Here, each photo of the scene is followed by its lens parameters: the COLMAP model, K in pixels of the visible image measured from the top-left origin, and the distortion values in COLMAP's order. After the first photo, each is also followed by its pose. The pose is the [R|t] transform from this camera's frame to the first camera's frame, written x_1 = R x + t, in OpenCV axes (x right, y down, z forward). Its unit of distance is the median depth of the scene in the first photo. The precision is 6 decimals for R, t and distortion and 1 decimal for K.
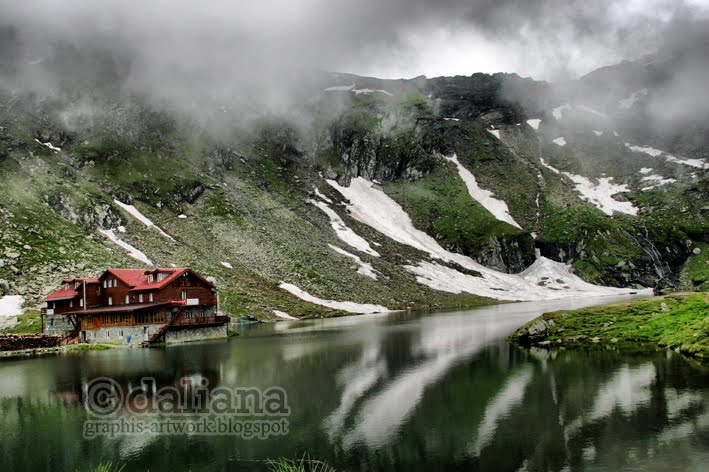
lens RADIAL K [[599.4, 0, 347.7], [0, 599.4, 236.6], [0, 0, 1]] dist [-0.016049, 0.004314]
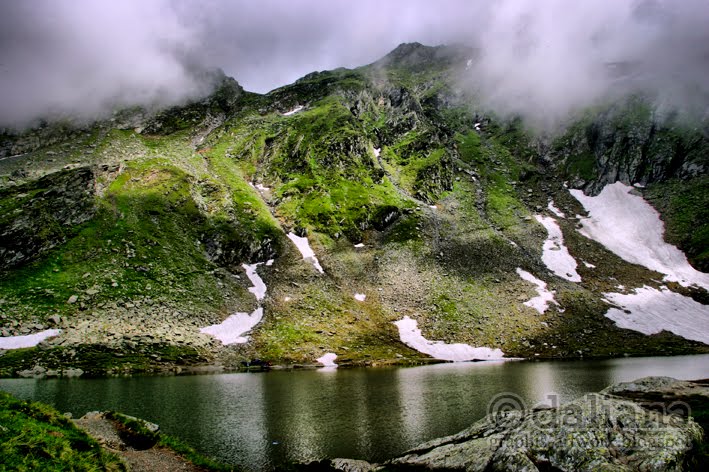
lens RADIAL K [[599.4, 0, 355.2], [0, 599.4, 235.1], [0, 0, 1]] dist [-0.016049, 0.004314]
pose [[0.838326, -0.069780, -0.540685, 0.164571], [0.044346, 0.997216, -0.059942, 0.004866], [0.543363, 0.026274, 0.839087, 0.143260]]
